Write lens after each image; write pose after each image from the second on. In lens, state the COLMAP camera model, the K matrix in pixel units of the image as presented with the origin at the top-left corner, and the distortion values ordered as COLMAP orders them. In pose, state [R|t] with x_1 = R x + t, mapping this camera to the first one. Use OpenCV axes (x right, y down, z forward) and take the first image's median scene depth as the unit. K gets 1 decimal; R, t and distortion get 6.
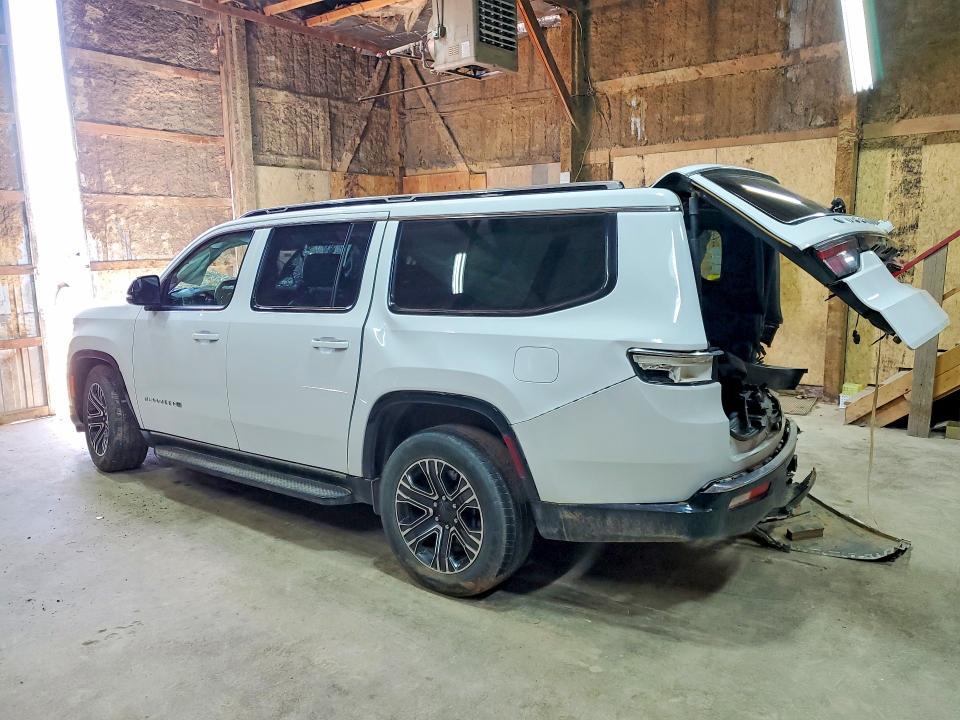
lens RADIAL K [[716.4, 0, 485.5], [0, 716.4, 367.5], [0, 0, 1]] dist [0.011420, 0.001400]
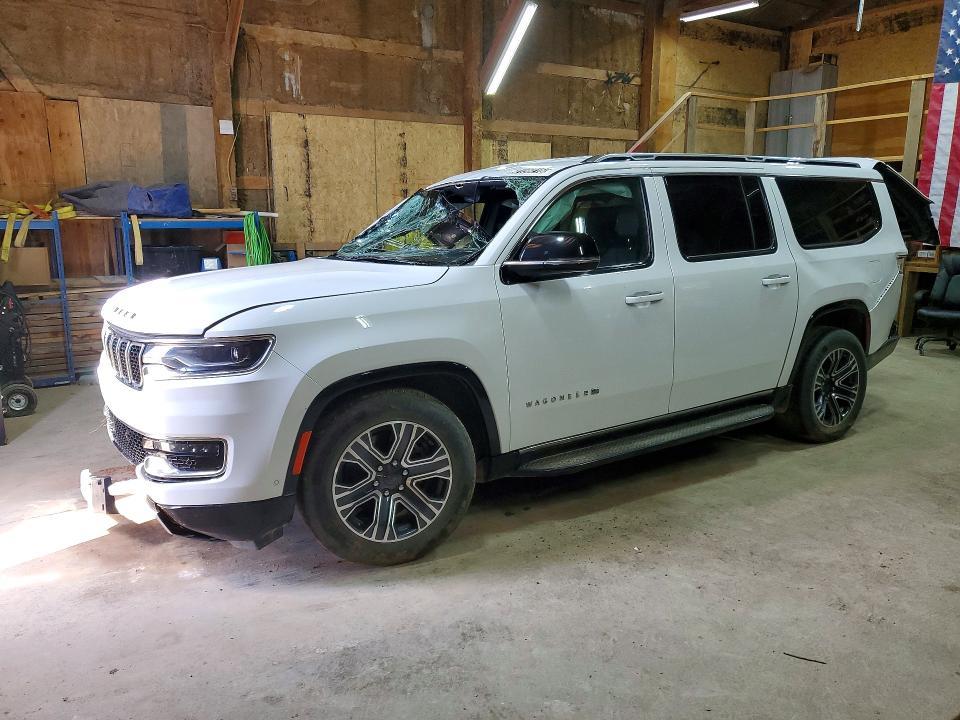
lens RADIAL K [[728.9, 0, 449.6], [0, 728.9, 360.9], [0, 0, 1]] dist [0.022630, 0.003298]
pose [[0.365613, -0.175258, 0.914118, -0.785074], [0.153702, 0.979998, 0.126413, -0.070332], [-0.917988, 0.094283, 0.385238, 0.532862]]
